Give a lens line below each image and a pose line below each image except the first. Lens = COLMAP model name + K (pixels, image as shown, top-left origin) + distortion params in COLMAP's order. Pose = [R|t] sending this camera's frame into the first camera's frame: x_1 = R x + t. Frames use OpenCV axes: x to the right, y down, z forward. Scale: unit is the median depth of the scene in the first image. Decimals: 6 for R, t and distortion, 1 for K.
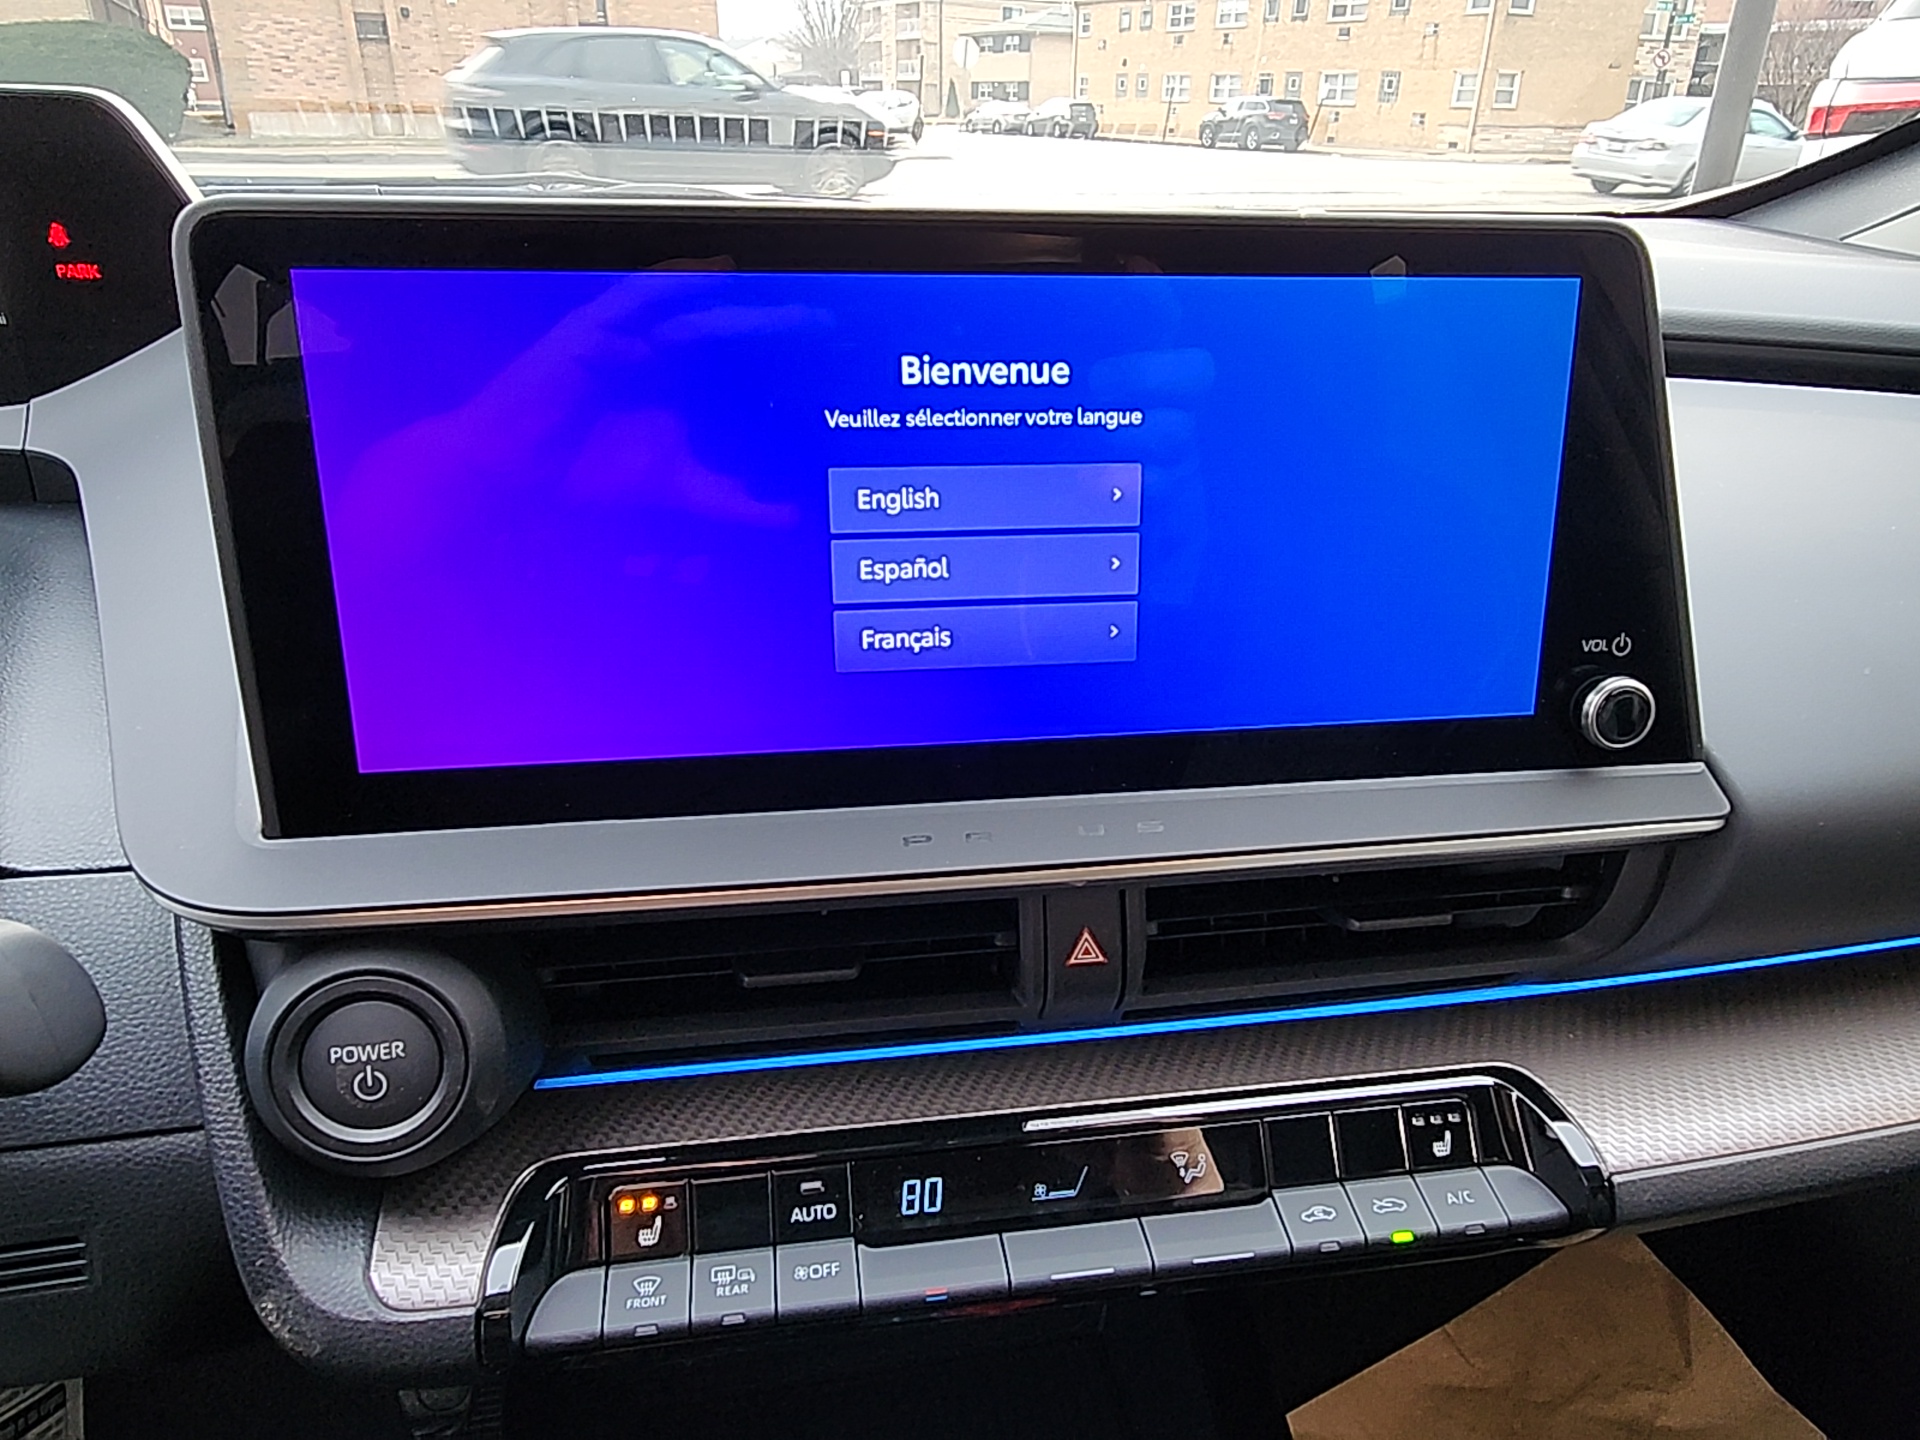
lens RADIAL K [[1317.6, 0, 983.1], [0, 1317.6, 723.6], [0, 0, 1]] dist [0.002620, -0.001381]
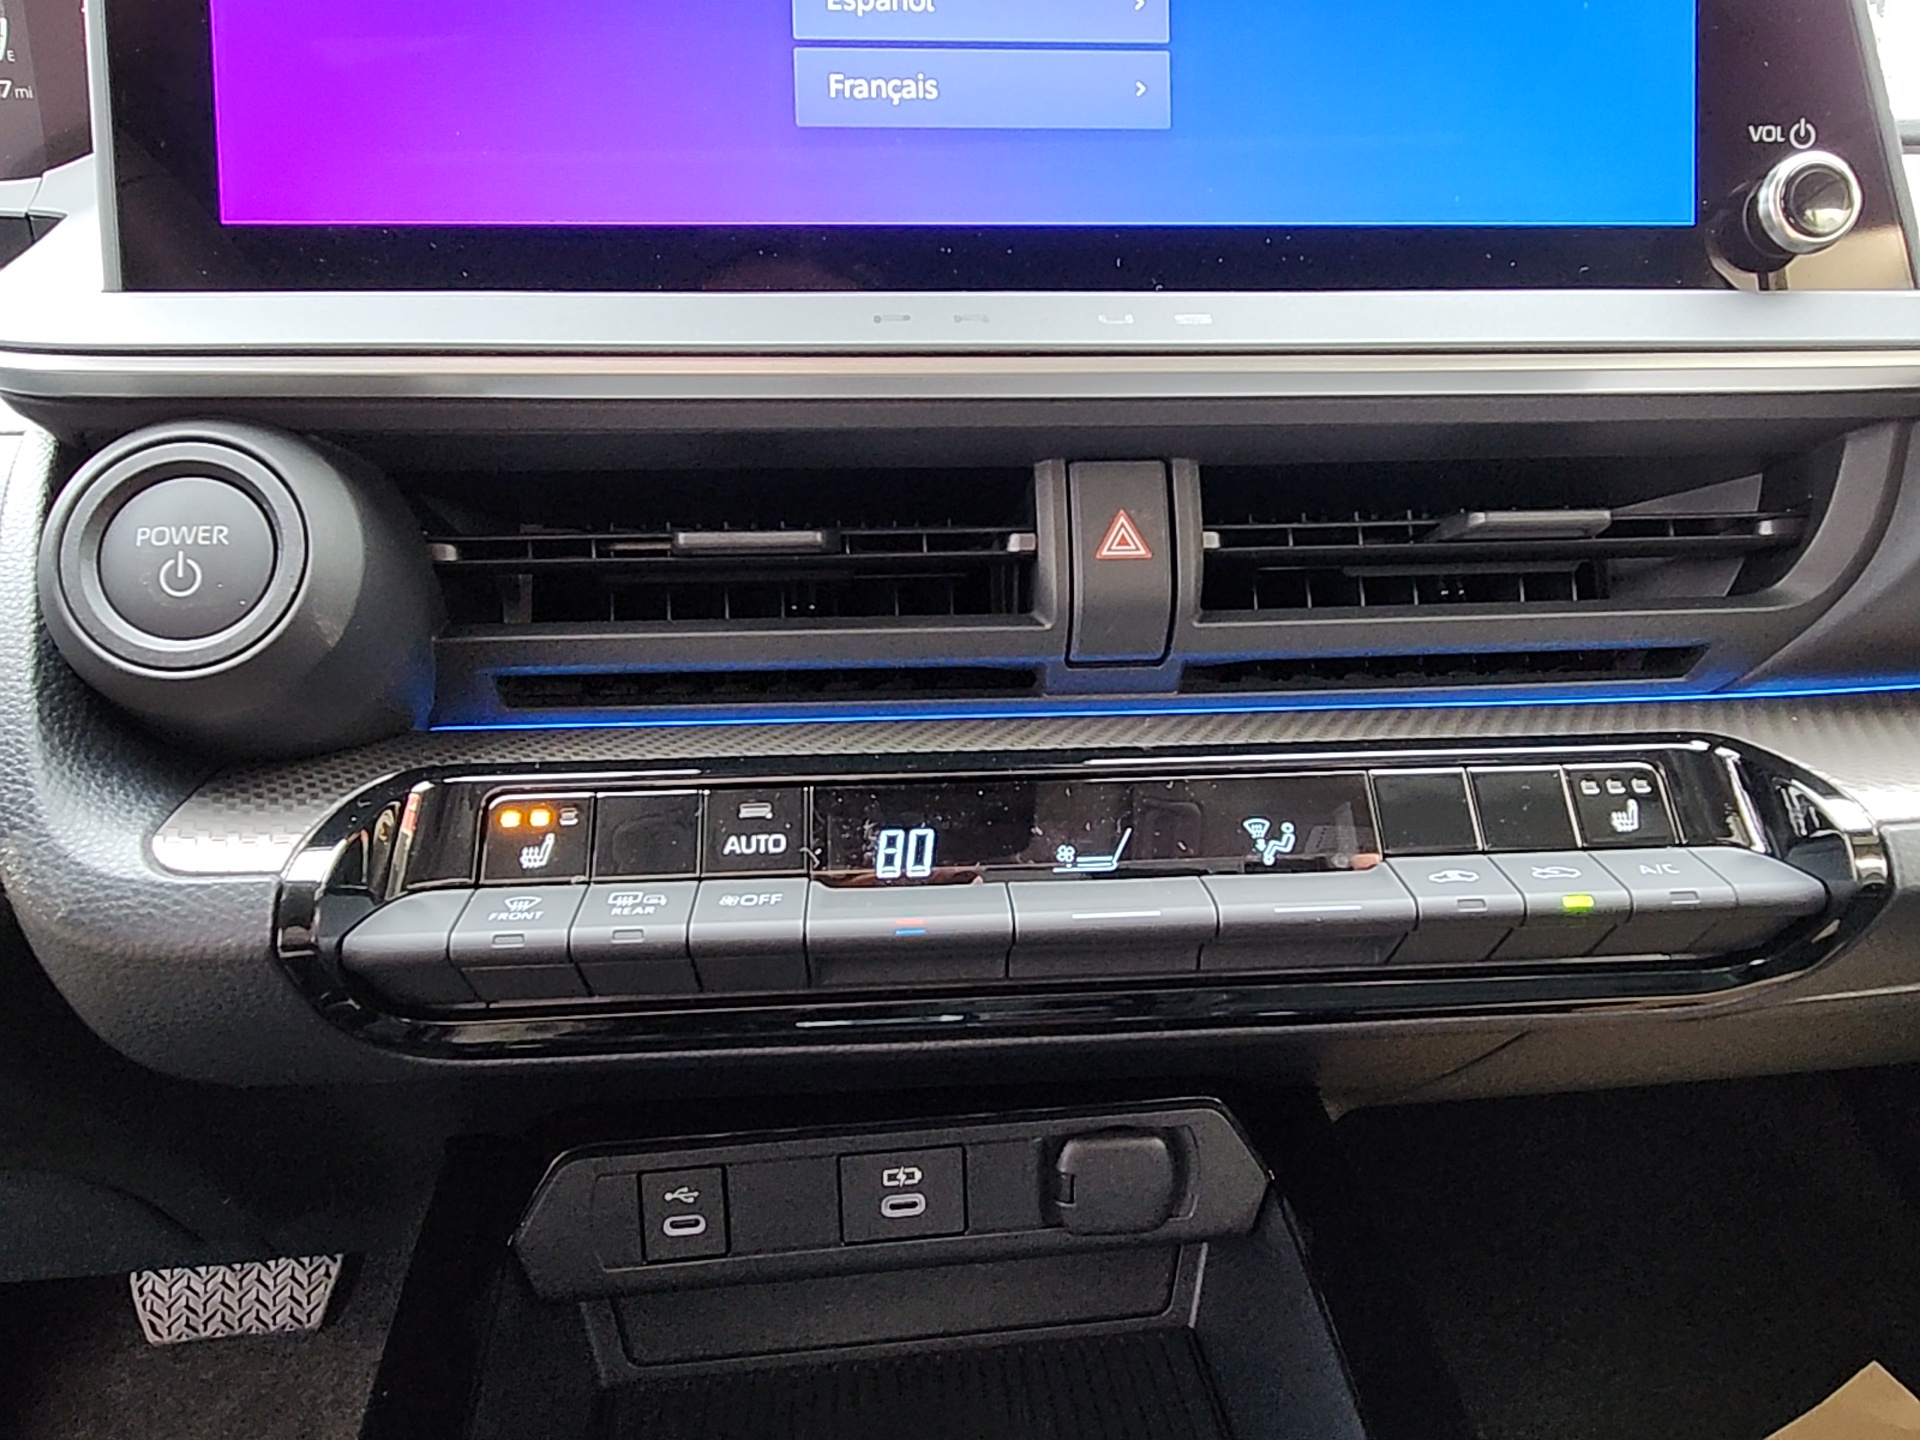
lens RADIAL K [[1317.6, 0, 976.2], [0, 1317.6, 717.1], [0, 0, 1]] dist [0.002620, -0.001381]
pose [[0.995241, -0.012061, -0.096698, 0.070062], [-0.009080, 0.976515, -0.215258, 0.467901], [0.097023, 0.215112, 0.971758, 0.275610]]
